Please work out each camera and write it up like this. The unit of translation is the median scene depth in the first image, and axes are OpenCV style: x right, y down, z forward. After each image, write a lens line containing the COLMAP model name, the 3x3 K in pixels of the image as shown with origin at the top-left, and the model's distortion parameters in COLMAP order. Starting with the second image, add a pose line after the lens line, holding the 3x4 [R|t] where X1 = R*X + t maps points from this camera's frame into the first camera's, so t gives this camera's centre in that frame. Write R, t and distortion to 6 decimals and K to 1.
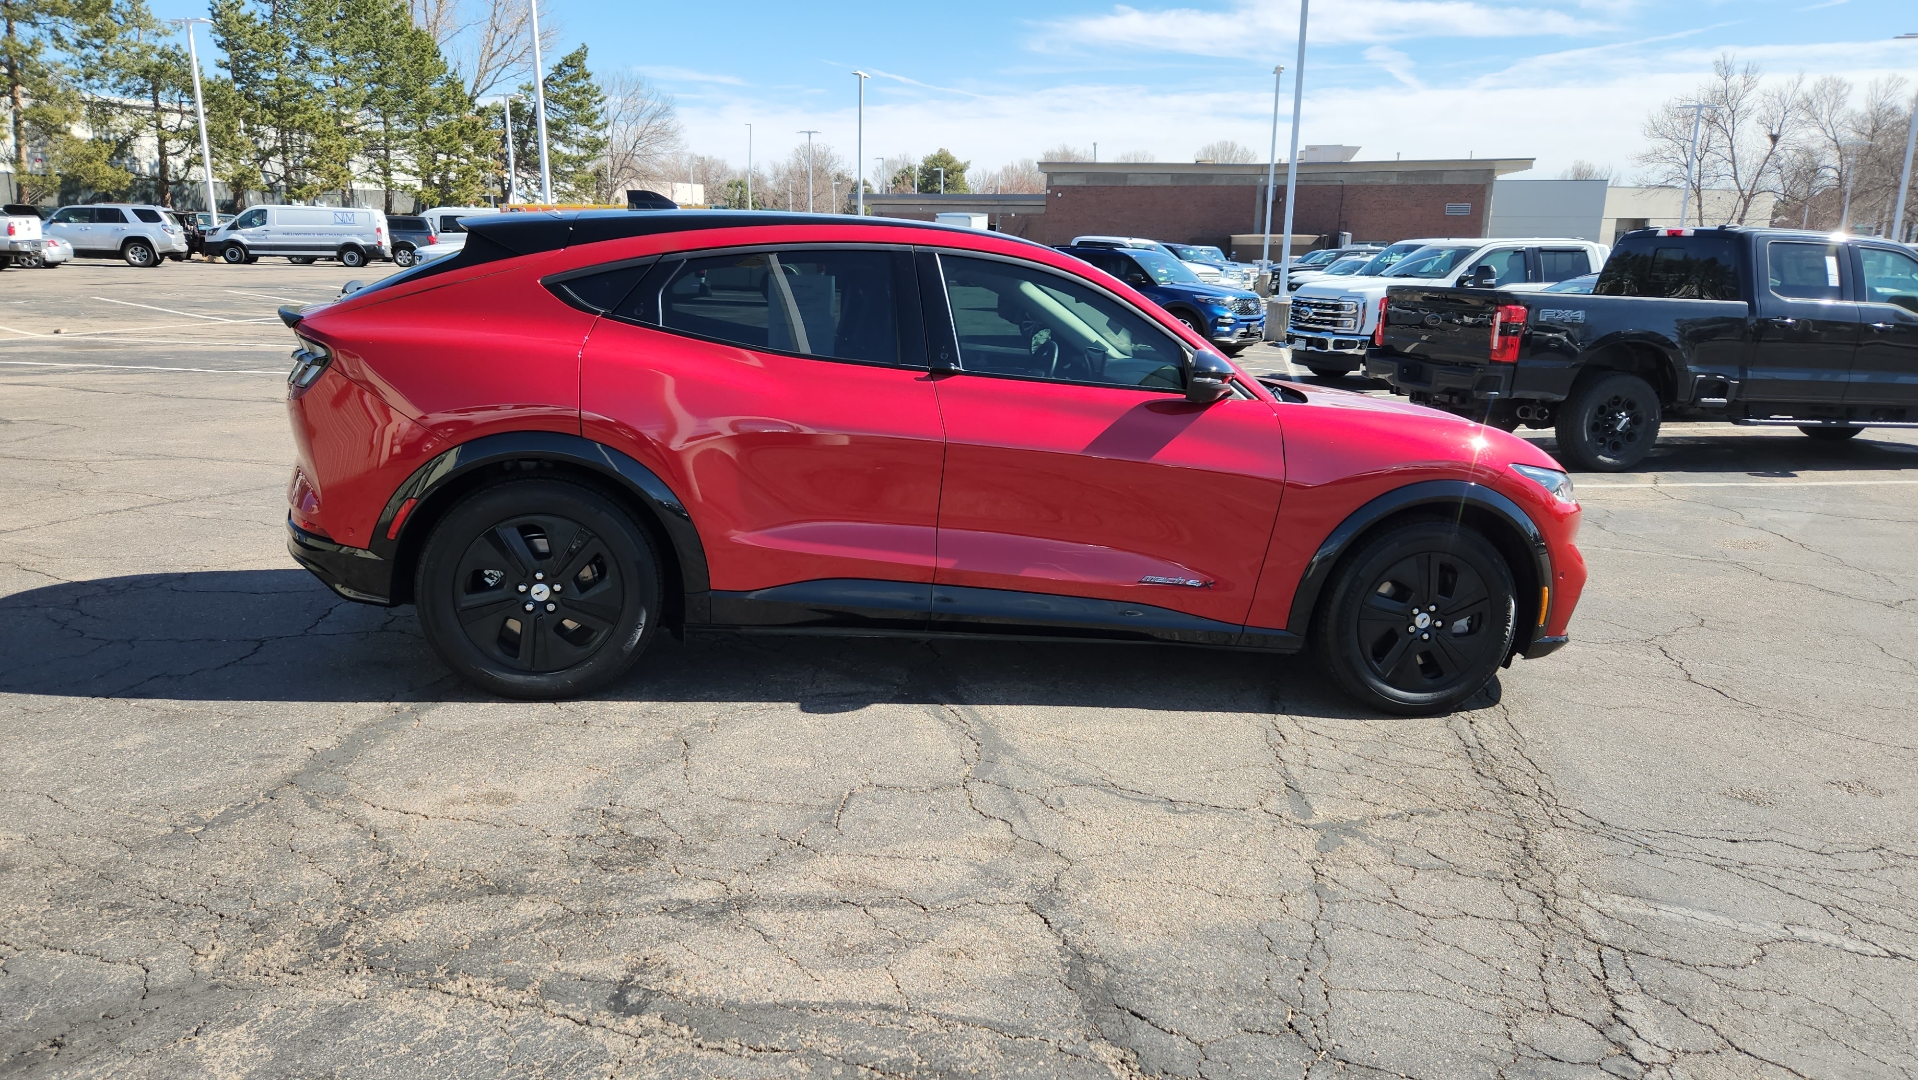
lens RADIAL K [[1284.4, 0, 923.3], [0, 1284.4, 536.6], [0, 0, 1]] dist [0.070571, -0.056919]
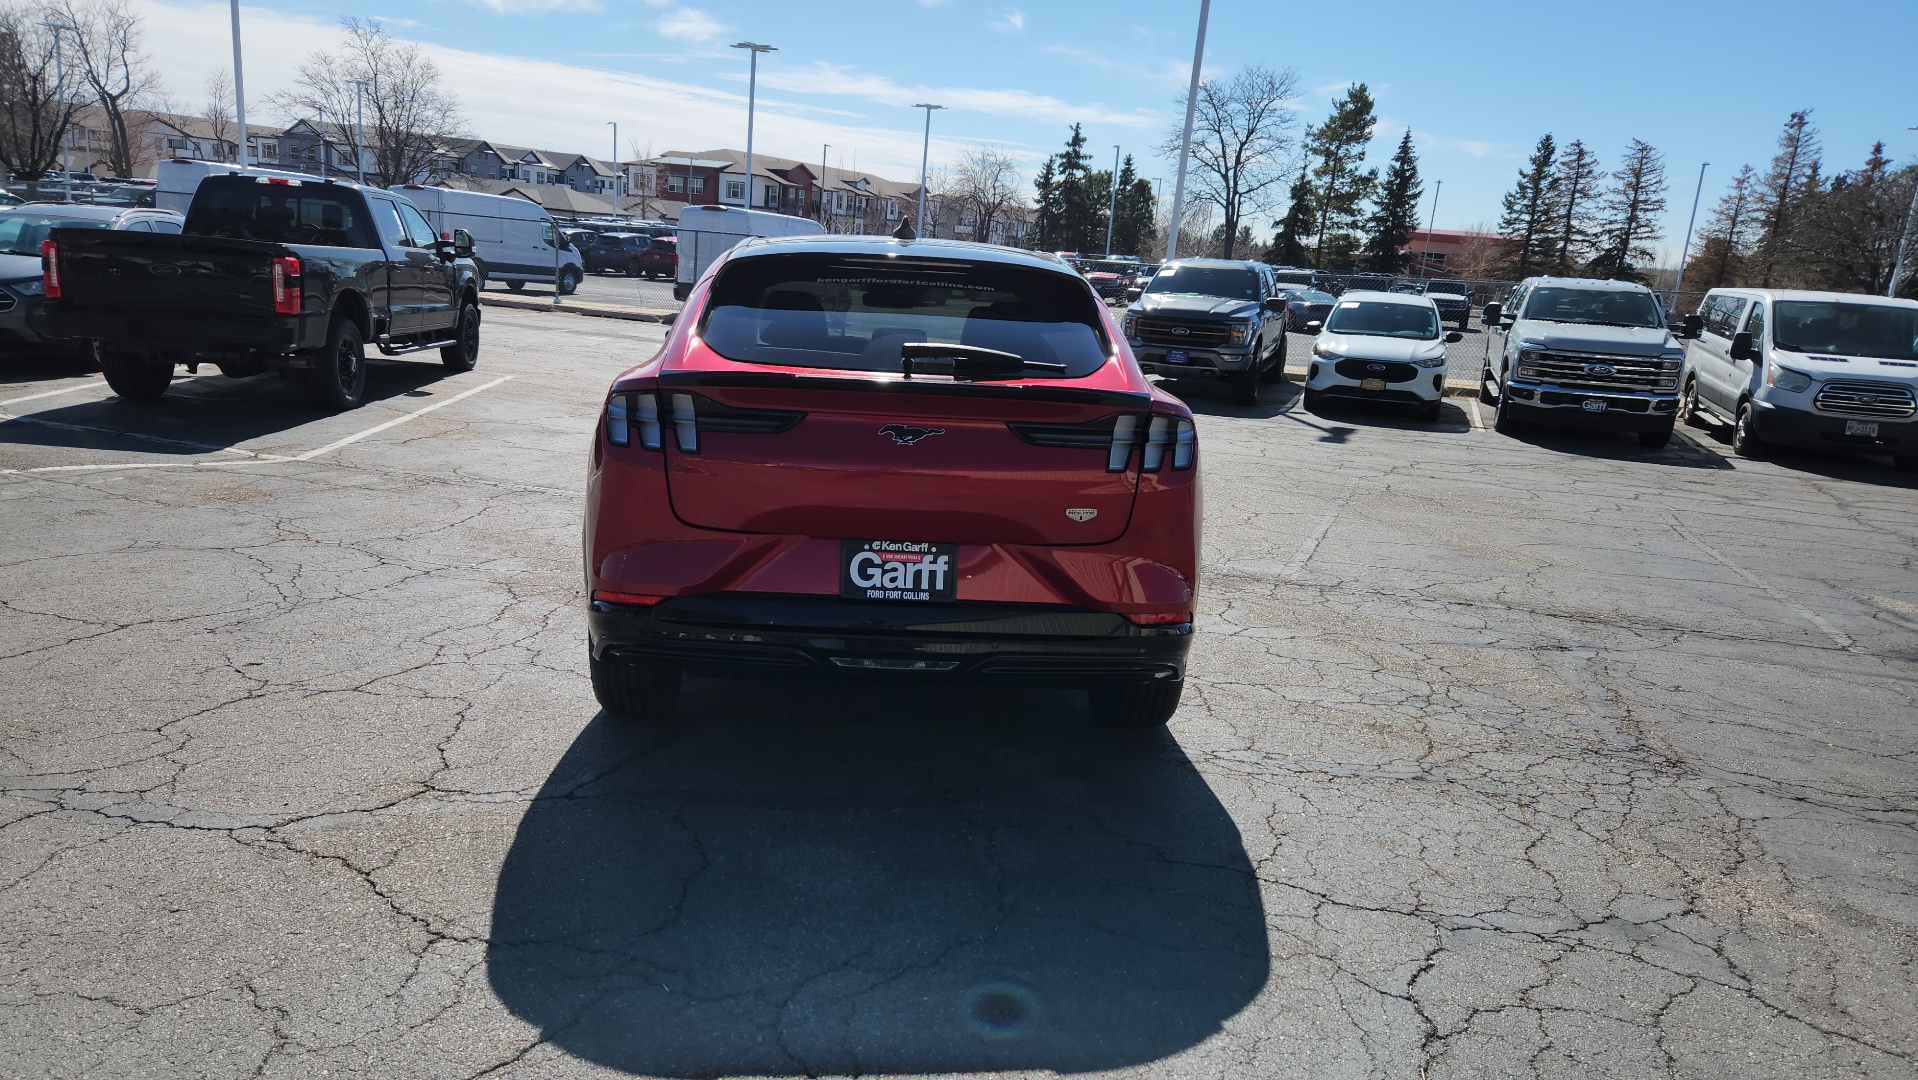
lens RADIAL K [[1283.9, 0, 918.3], [0, 1283.9, 558.0], [0, 0, 1]] dist [0.069030, -0.053219]
pose [[0.137716, -0.245320, 0.959610, -0.369838], [0.154788, 0.962269, 0.223786, -0.076126], [-0.978302, 0.117717, 0.170493, 0.276632]]
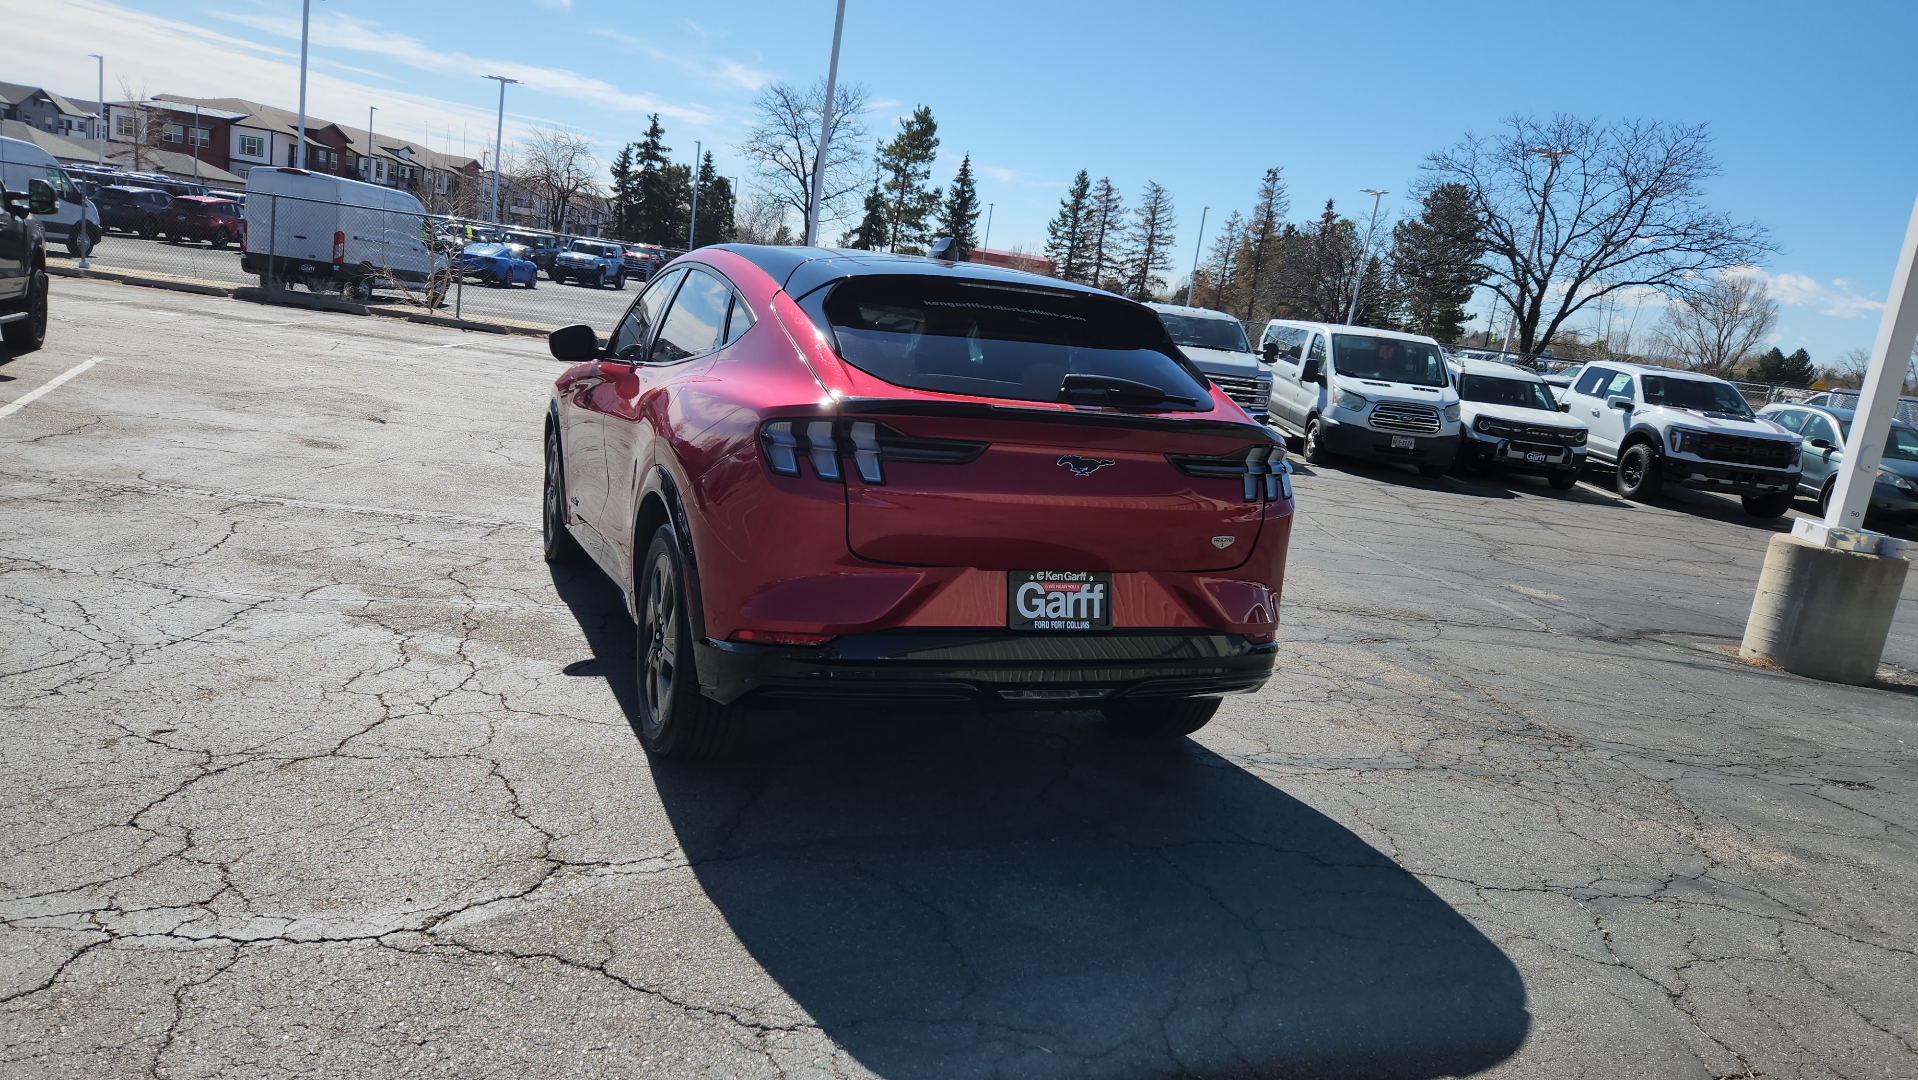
lens RADIAL K [[1282.1, 0, 933.3], [0, 1282.1, 551.0], [0, 0, 1]] dist [0.074770, -0.062779]
pose [[-0.201407, -0.242989, 0.948890, -0.362333], [0.086596, 0.960531, 0.264351, -0.095010], [-0.975672, 0.135412, -0.172416, 0.382893]]
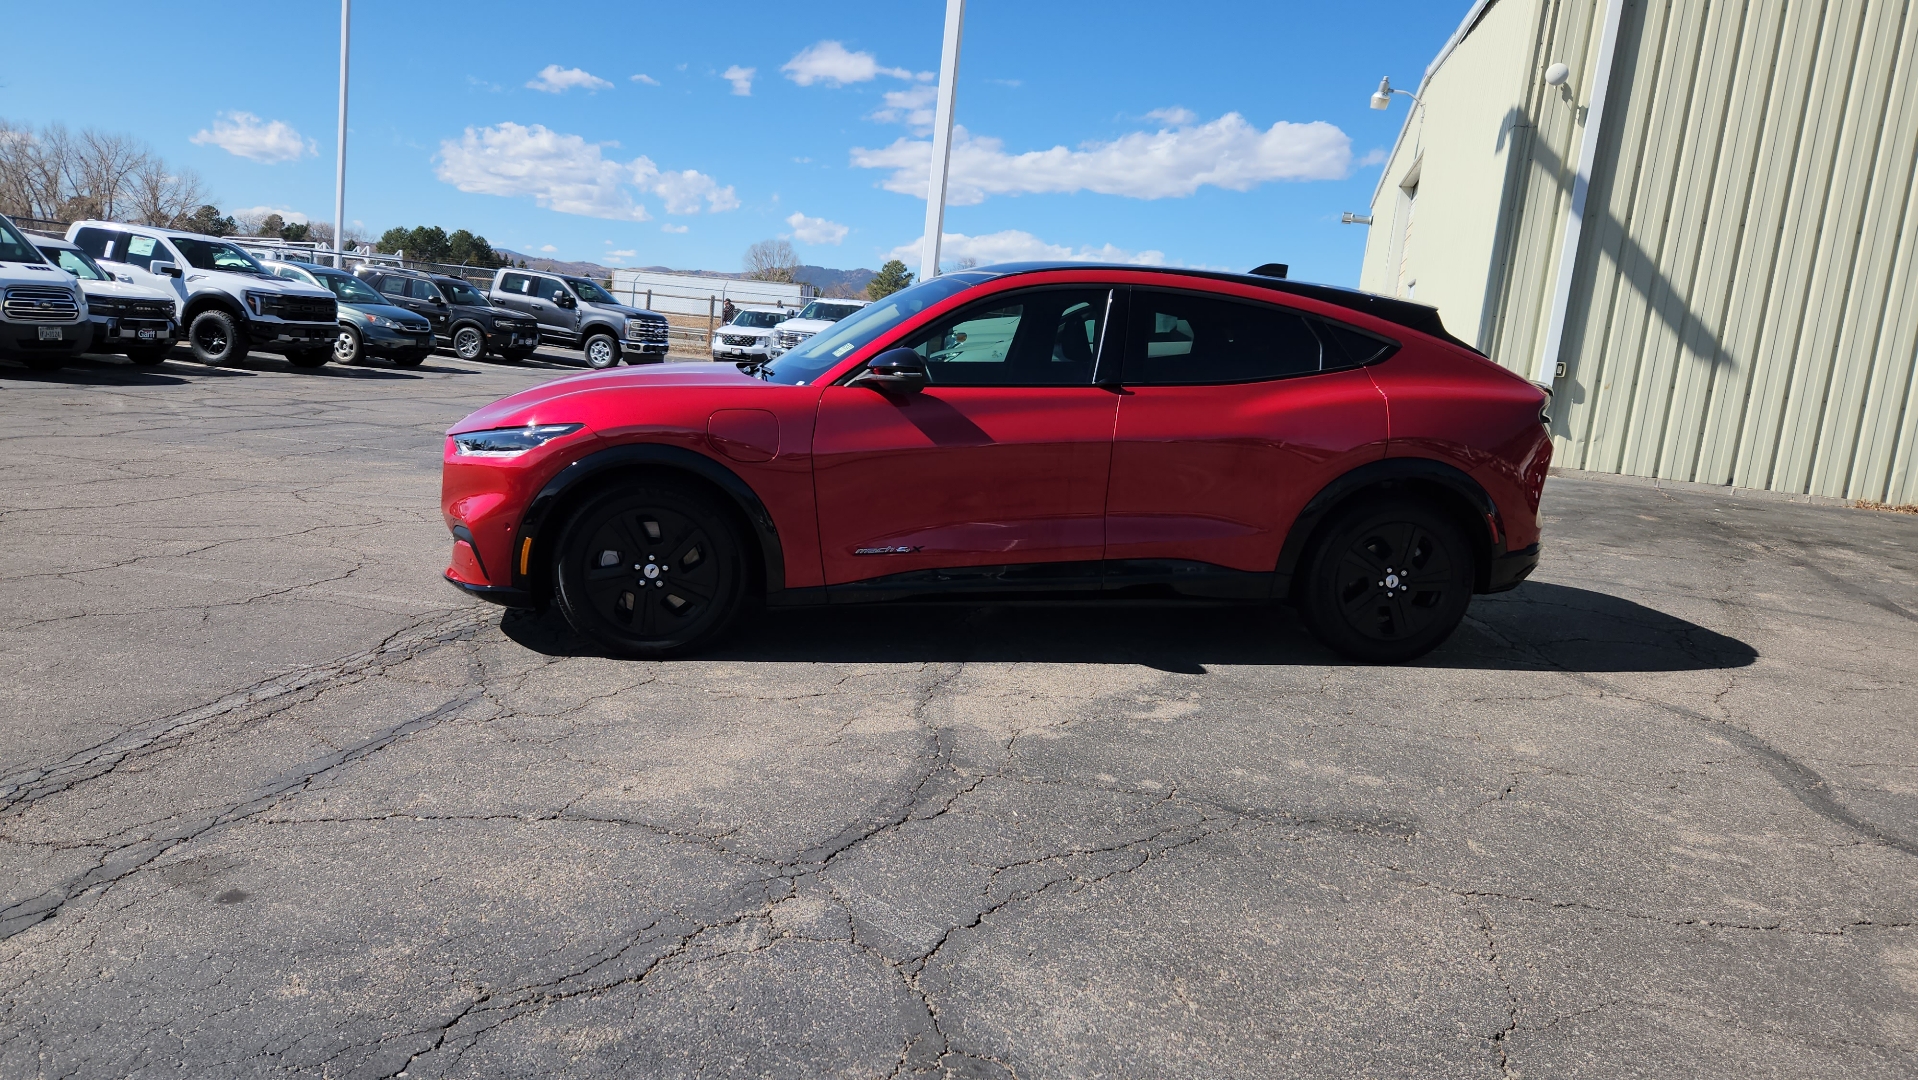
lens RADIAL K [[1282.1, 0, 927.0], [0, 1282.1, 538.2], [0, 0, 1]] dist [0.068774, -0.056443]
pose [[-0.993352, -0.115102, 0.001874, 0.029148], [-0.106145, 0.922106, 0.372094, -0.146158], [-0.044557, 0.369422, -0.928193, 0.736114]]
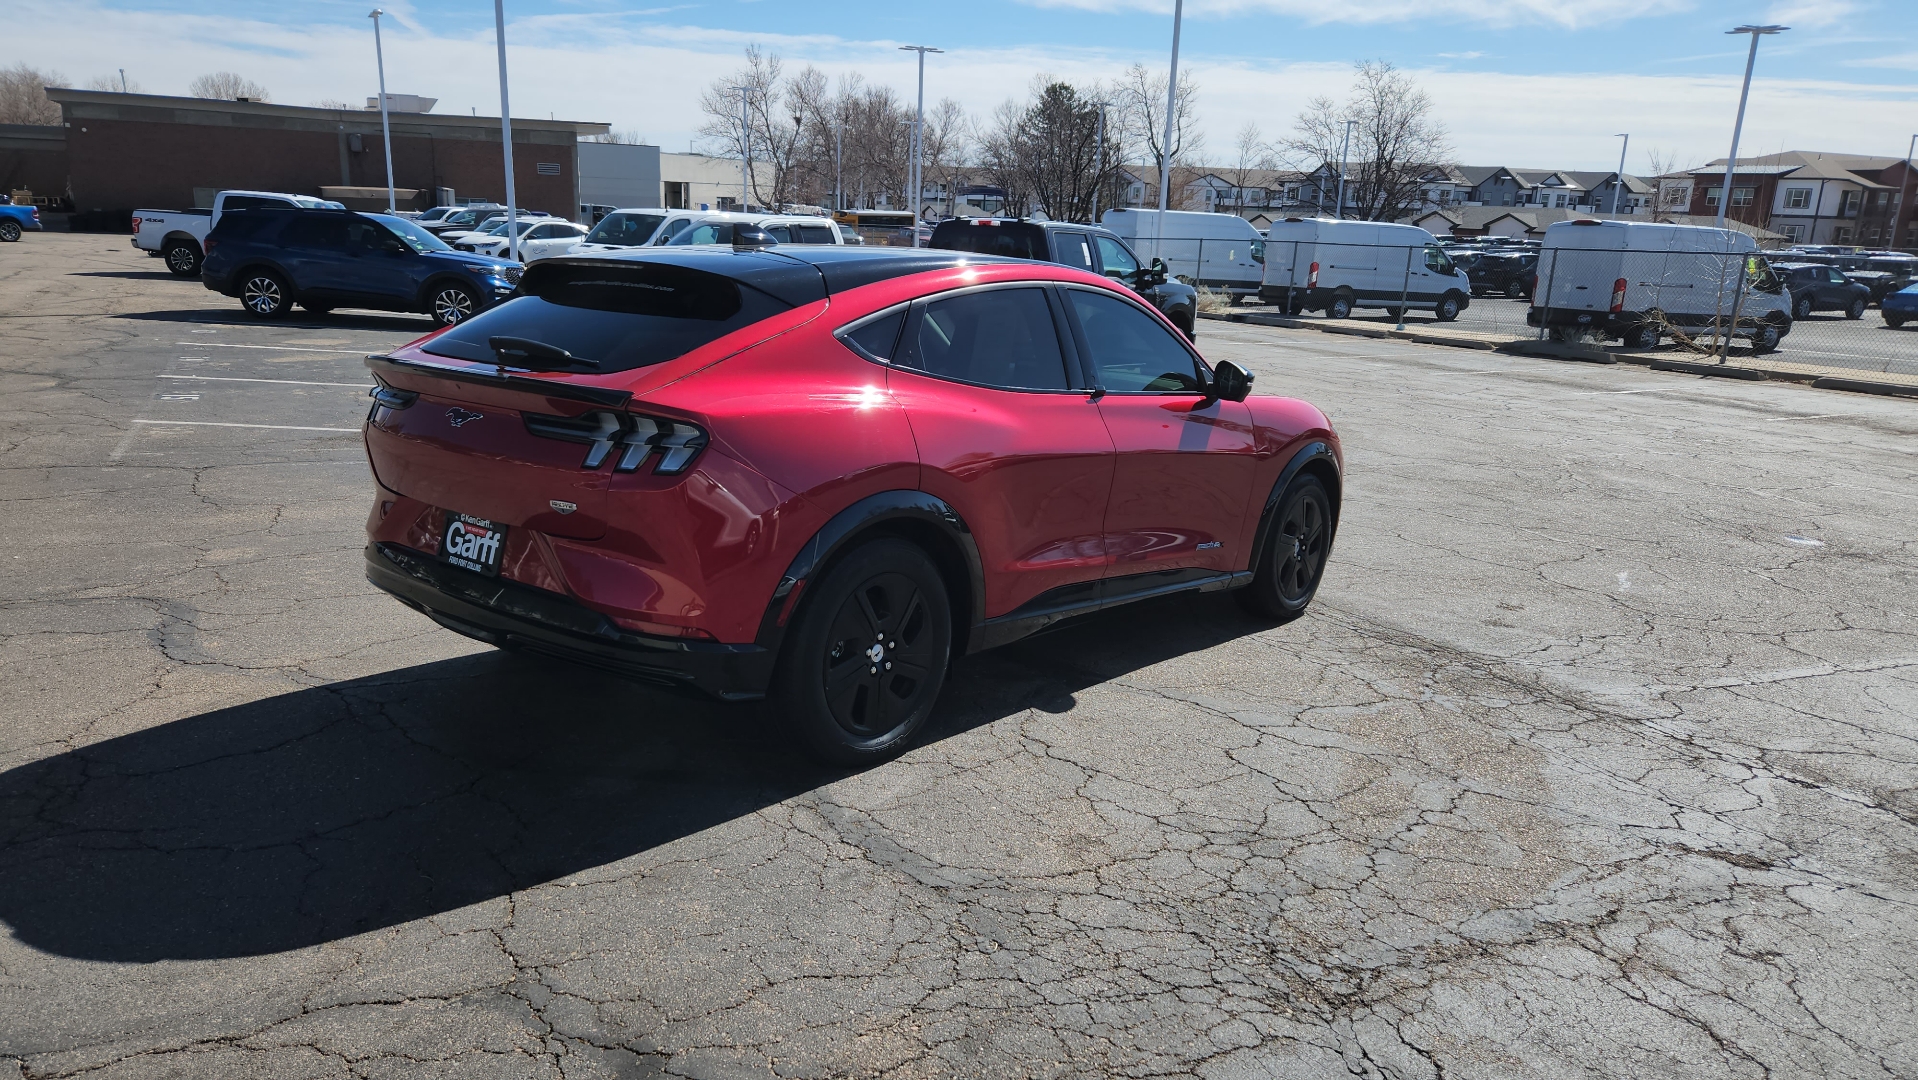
lens RADIAL K [[1283.9, 0, 924.2], [0, 1283.9, 548.0], [0, 0, 1]] dist [0.069030, -0.053219]
pose [[0.766447, -0.153300, 0.623746, -0.237783], [0.125824, 0.988120, 0.088243, -0.032129], [-0.629863, 0.010849, 0.776630, 0.061169]]
